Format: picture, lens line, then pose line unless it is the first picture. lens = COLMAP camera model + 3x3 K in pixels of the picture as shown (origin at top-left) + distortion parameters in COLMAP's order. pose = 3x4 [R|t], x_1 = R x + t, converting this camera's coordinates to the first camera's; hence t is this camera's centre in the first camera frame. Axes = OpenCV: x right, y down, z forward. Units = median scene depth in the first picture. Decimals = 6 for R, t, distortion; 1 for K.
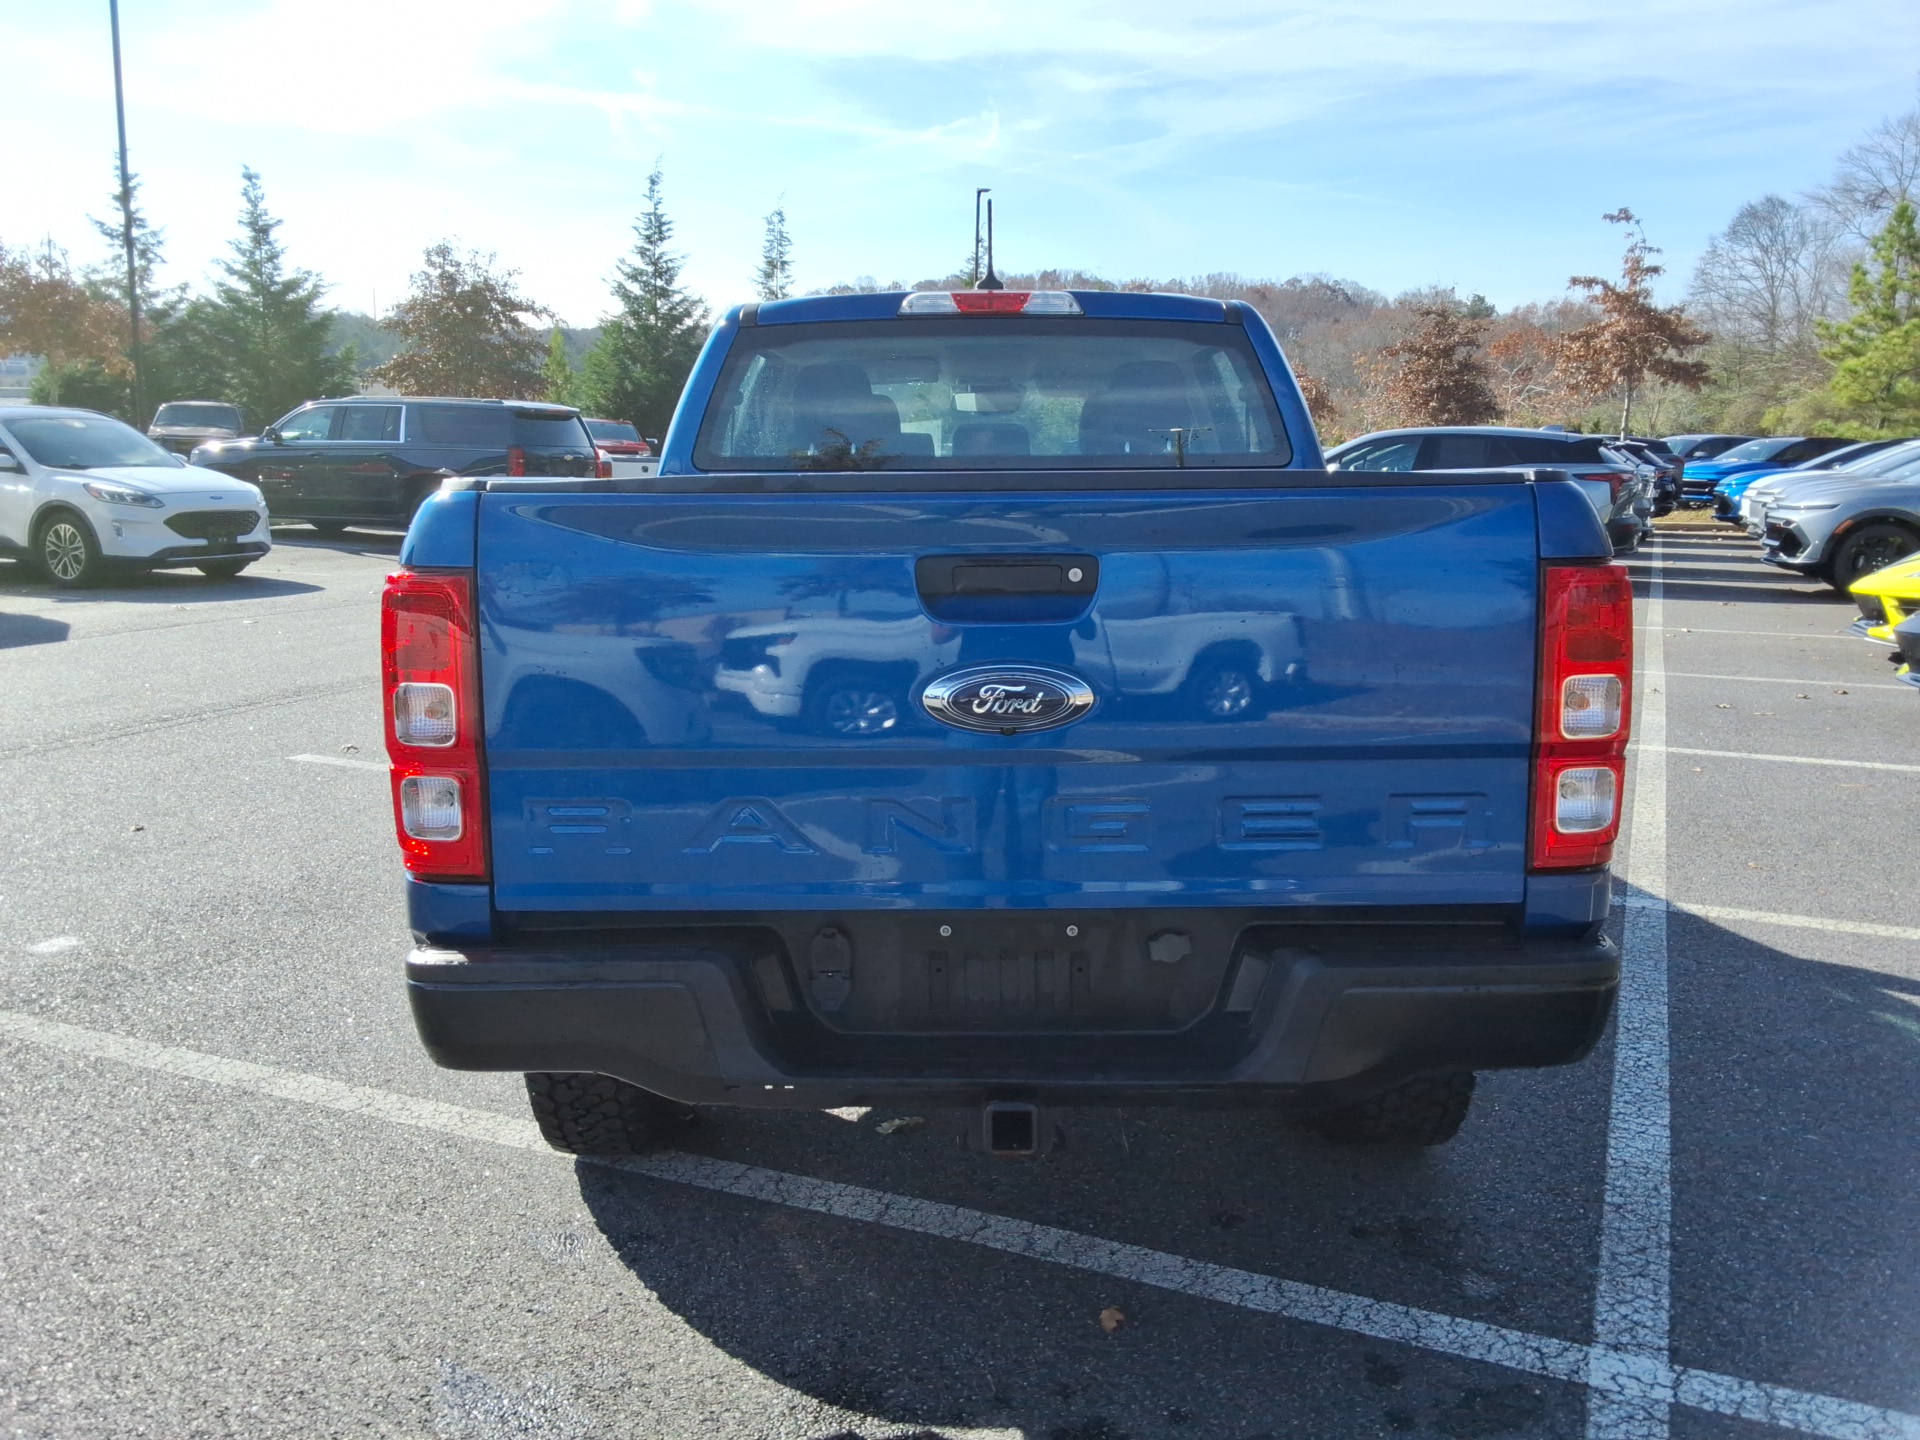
lens RADIAL K [[1534.9, 0, 978.6], [0, 1534.9, 723.0], [0, 0, 1]] dist [0.099250, -0.140551]
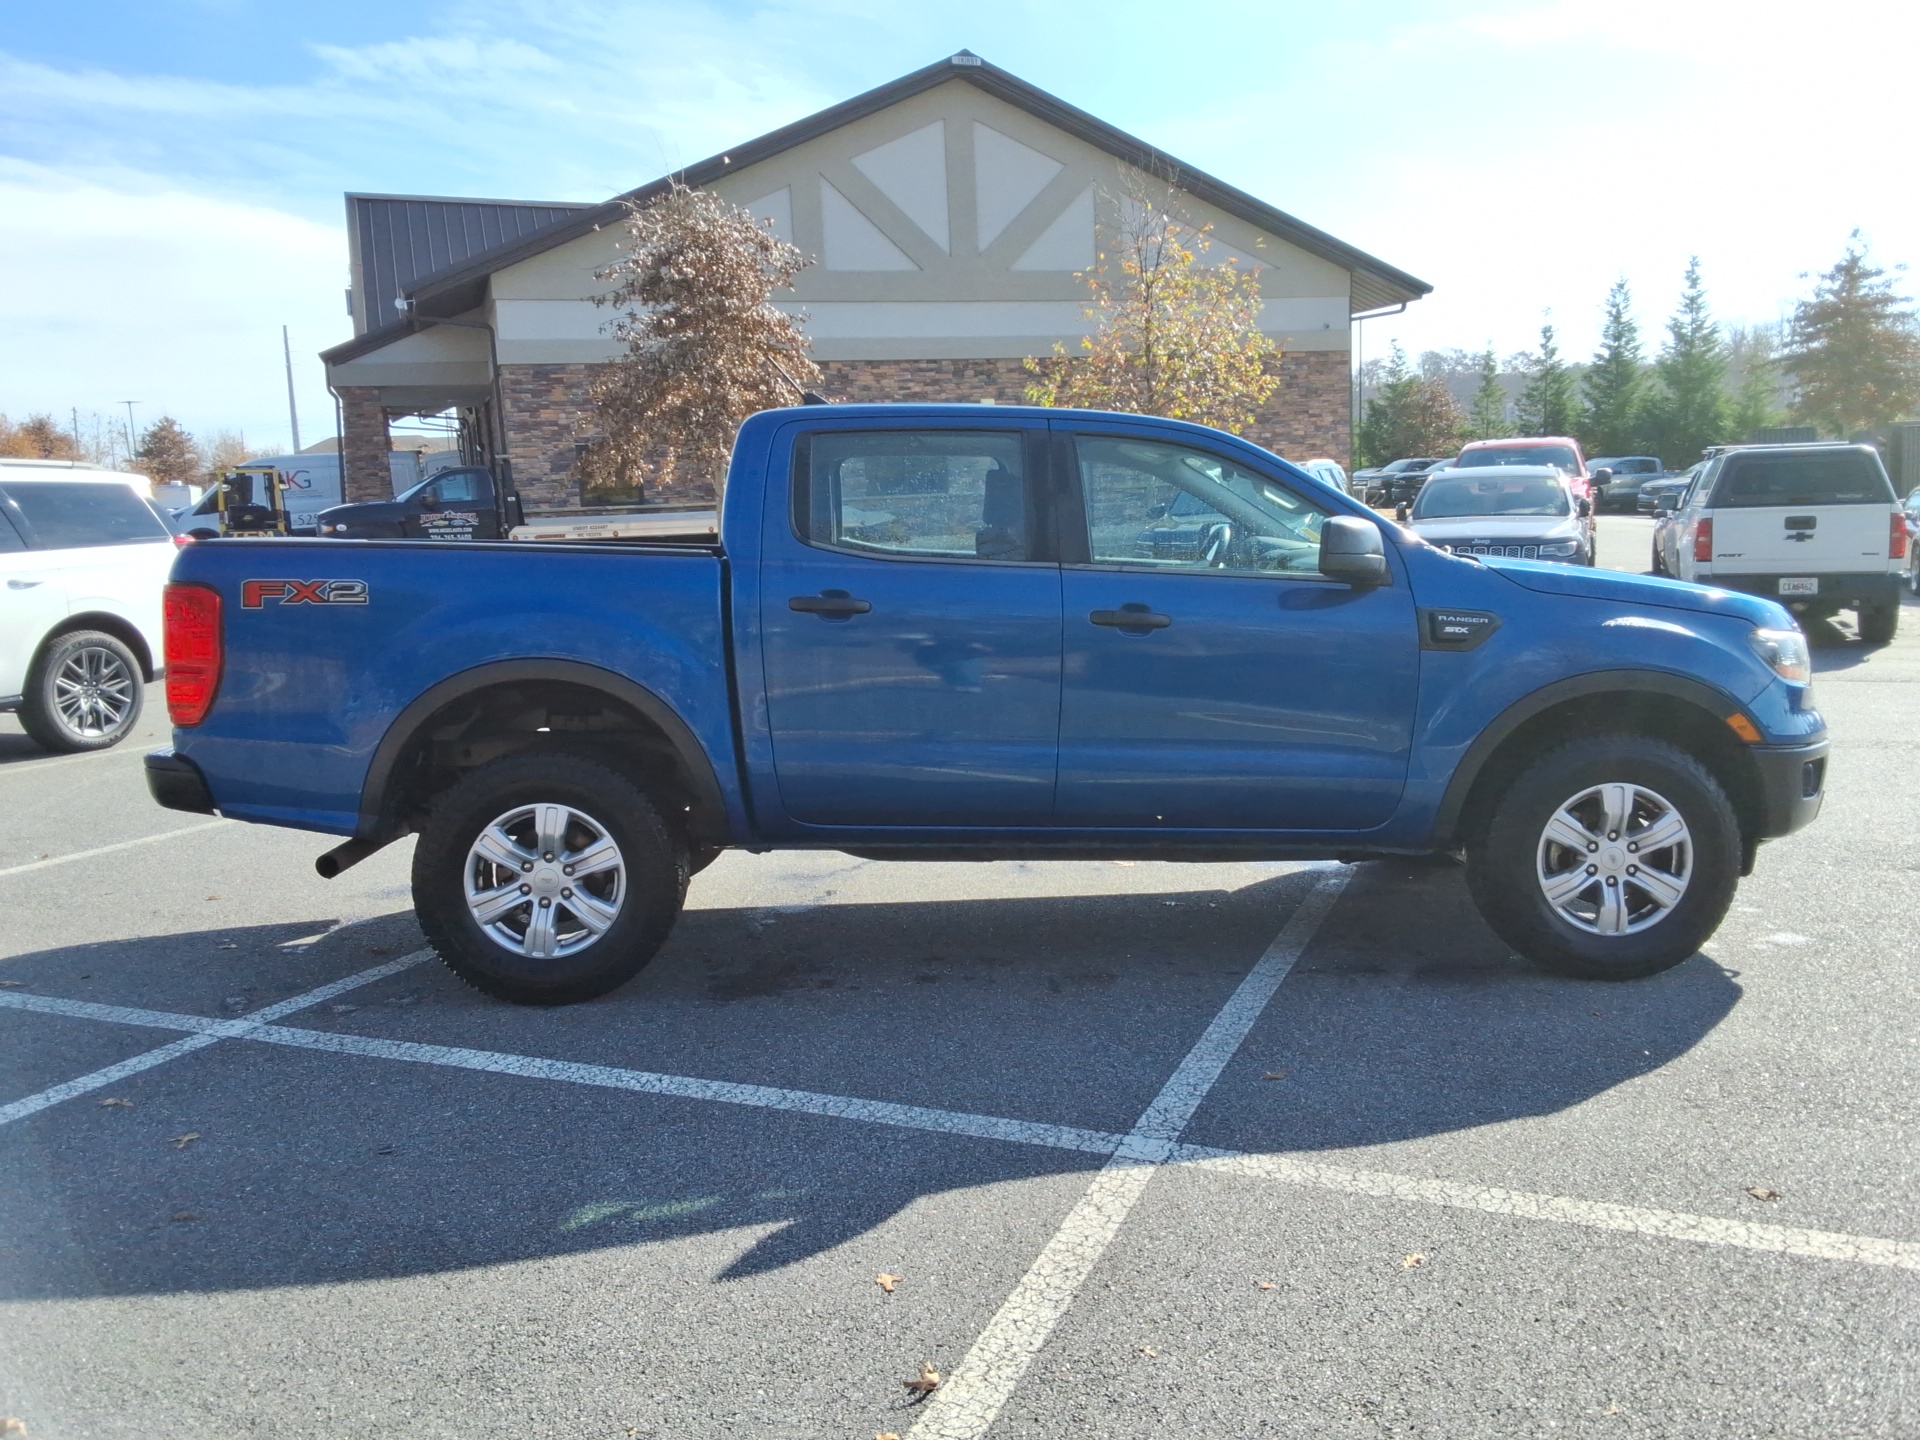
lens RADIAL K [[1534.9, 0, 972.5], [0, 1534.9, 738.8], [0, 0, 1]] dist [0.099250, -0.140551]
pose [[0.030611, 0.139862, -0.989698, 0.149417], [-0.159647, 0.978134, 0.133290, -0.020538], [0.986699, 0.153923, 0.052270, 0.115280]]
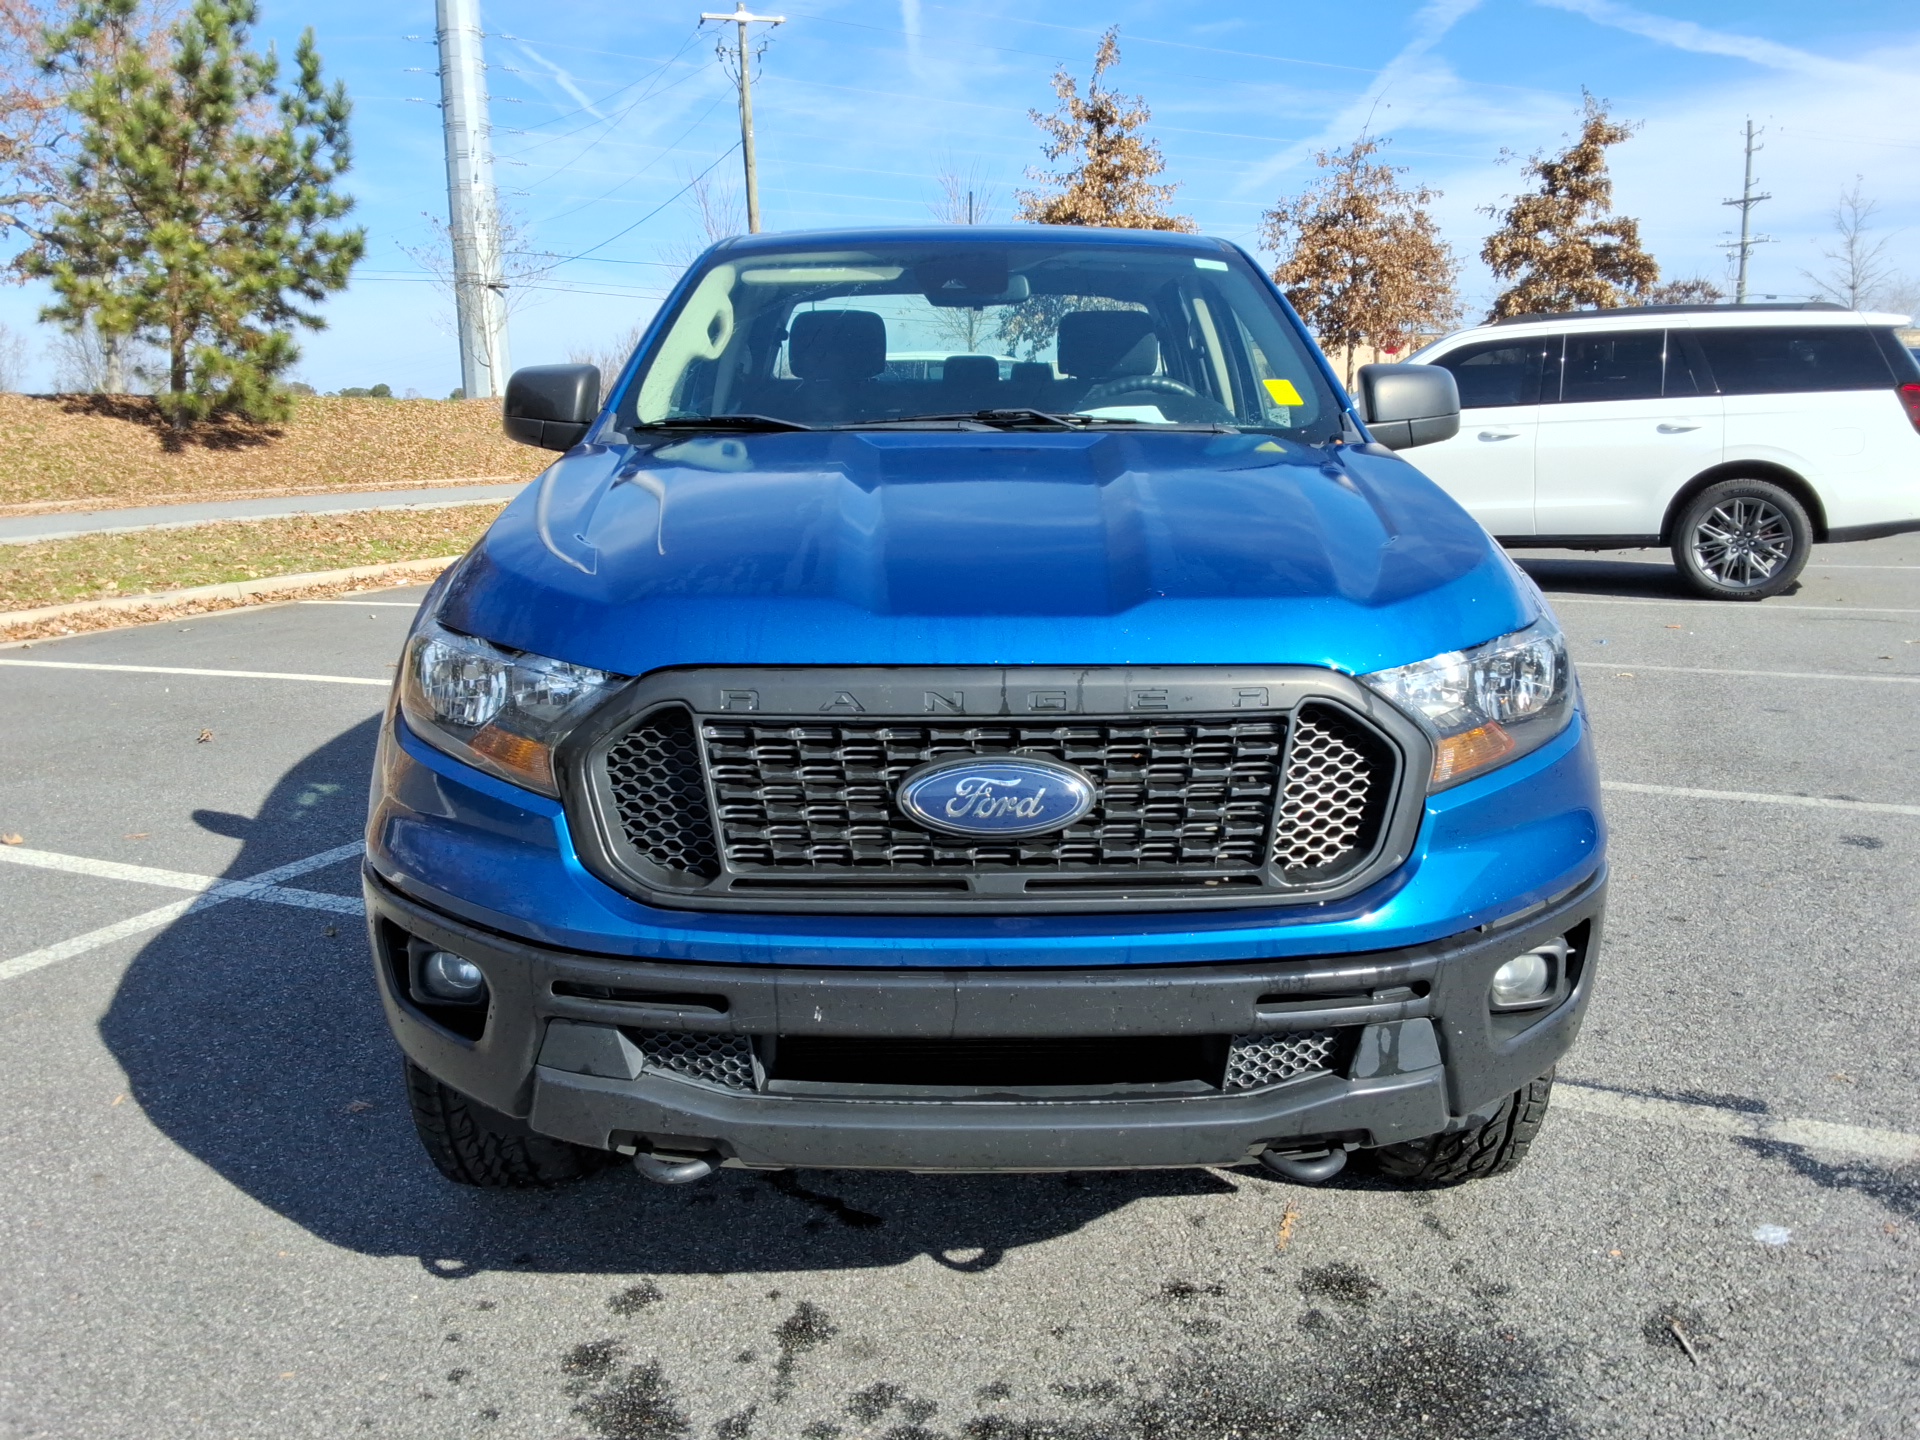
lens RADIAL K [[1534.9, 0, 972.3], [0, 1534.9, 726.5], [0, 0, 1]] dist [0.099250, -0.140551]
pose [[-0.999965, 0.008297, -0.001419, 0.002590], [0.007166, 0.927582, 0.373551, -0.040298], [0.004416, 0.373527, -0.927609, 0.241363]]
